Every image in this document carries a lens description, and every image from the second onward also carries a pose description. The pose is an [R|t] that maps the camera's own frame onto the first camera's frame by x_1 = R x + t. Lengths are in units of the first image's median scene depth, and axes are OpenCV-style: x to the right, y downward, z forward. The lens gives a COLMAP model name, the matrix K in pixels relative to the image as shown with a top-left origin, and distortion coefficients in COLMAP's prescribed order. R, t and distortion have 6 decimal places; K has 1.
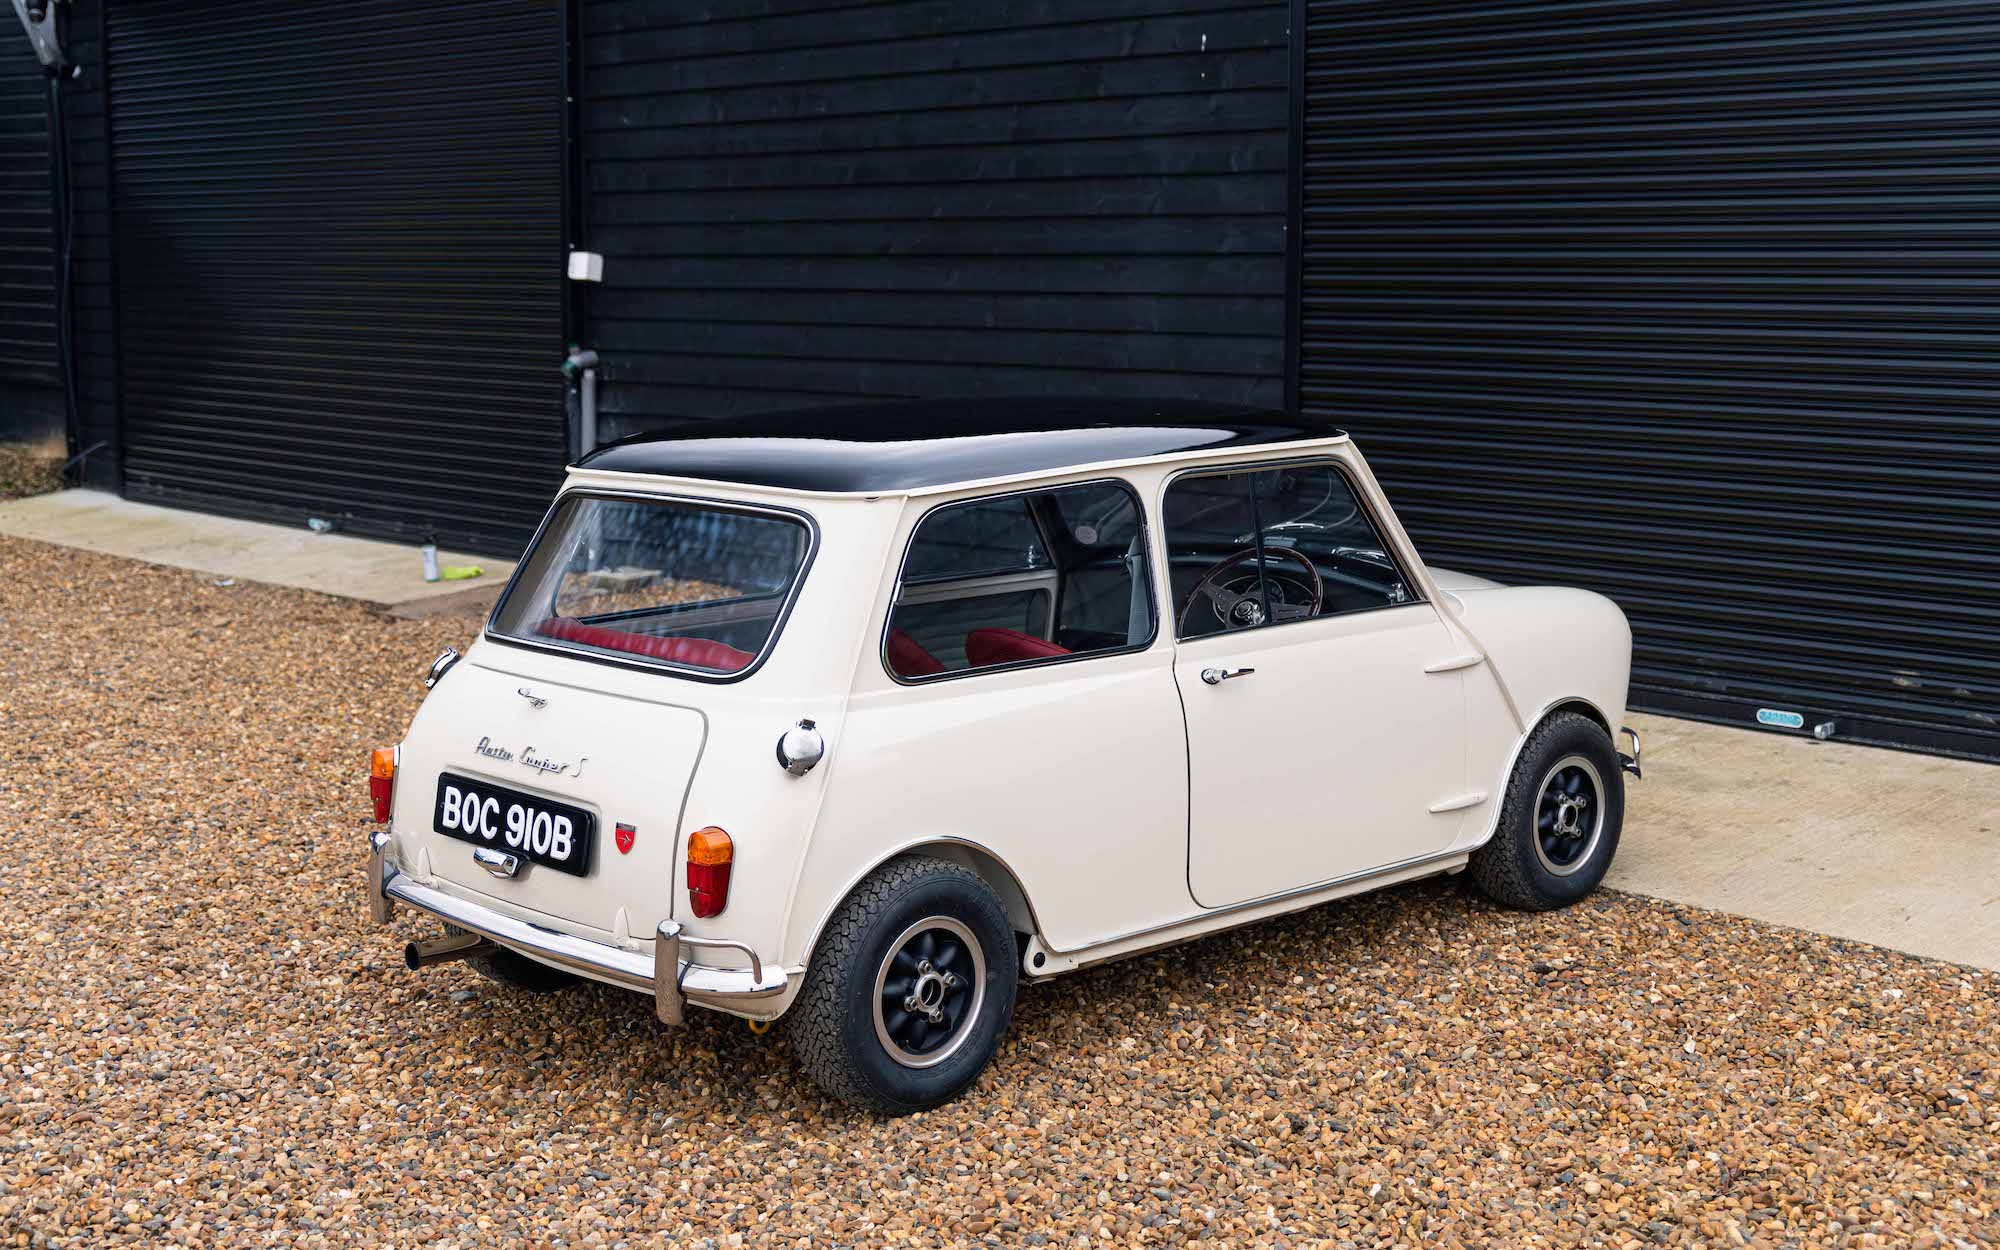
lens RADIAL K [[2585.9, 0, 1000.0], [0, 2585.9, 625.0], [0, 0, 1]] dist [0.001825, -0.017321]
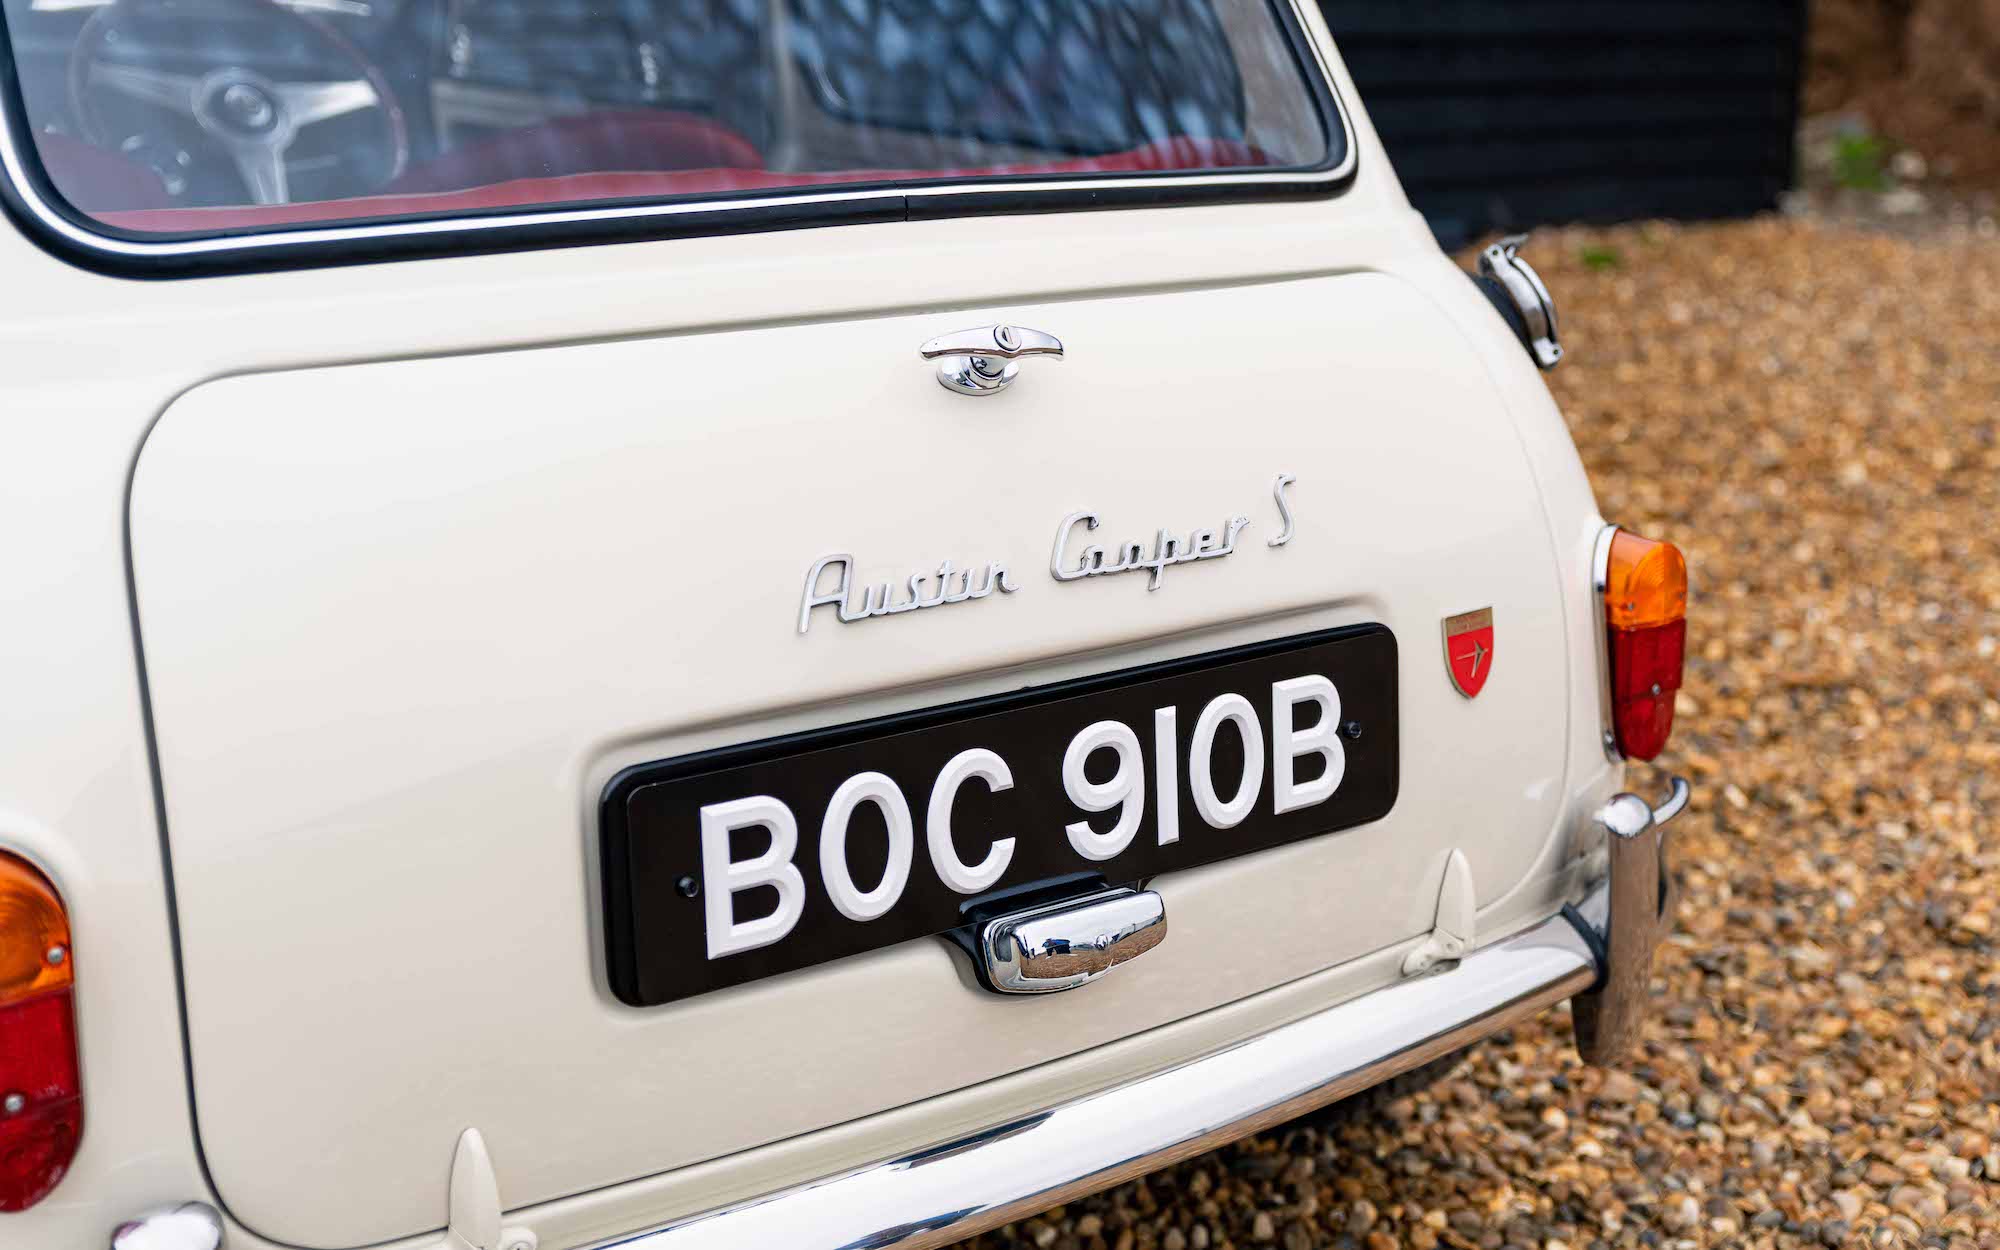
lens RADIAL K [[2596.2, 0, 1122.4], [0, 2596.2, 570.3], [0, 0, 1]] dist [0.000120, -0.010716]
pose [[0.086722, -0.288584, 0.953519, -0.428546], [0.069349, 0.956552, 0.283194, -0.027005], [-0.993816, 0.041567, 0.102967, 0.902075]]
